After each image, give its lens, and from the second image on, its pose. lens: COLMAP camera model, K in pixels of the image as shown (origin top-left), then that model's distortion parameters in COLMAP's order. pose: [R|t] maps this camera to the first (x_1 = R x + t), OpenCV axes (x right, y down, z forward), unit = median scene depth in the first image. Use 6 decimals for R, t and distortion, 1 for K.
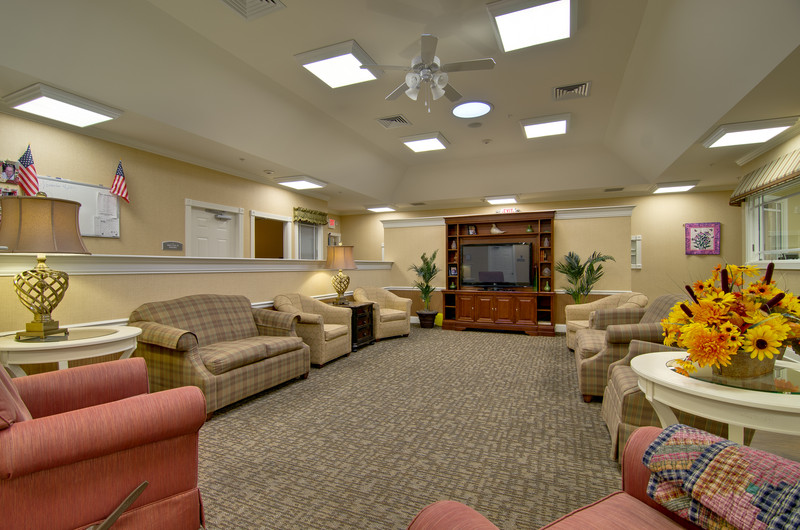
lens RADIAL K [[380.6, 0, 398.7], [0, 380.6, 265.4], [0, 0, 1]] dist [0.000463, -0.000039]
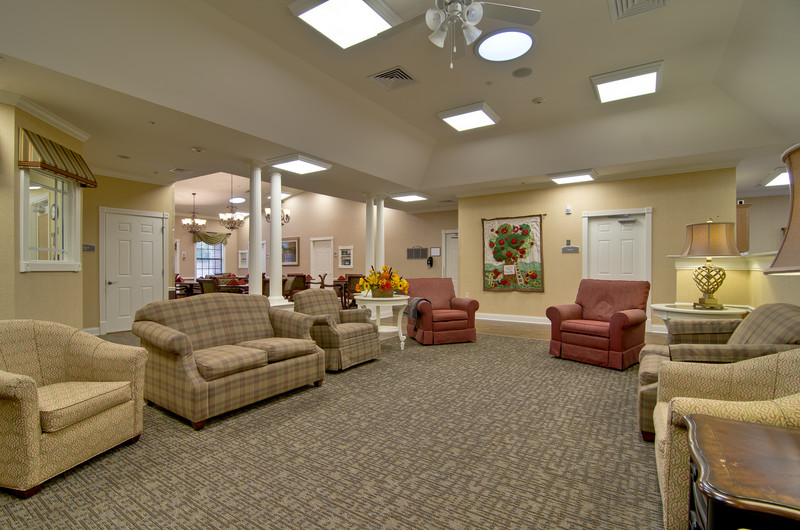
lens RADIAL K [[380.6, 0, 398.0], [0, 380.6, 266.3], [0, 0, 1]] dist [0.000463, -0.000039]
pose [[-0.984234, 0.006350, 0.176759, 0.060590], [0.005251, 0.999964, -0.006683, 0.011752], [-0.176795, -0.005649, -0.984231, 2.116181]]
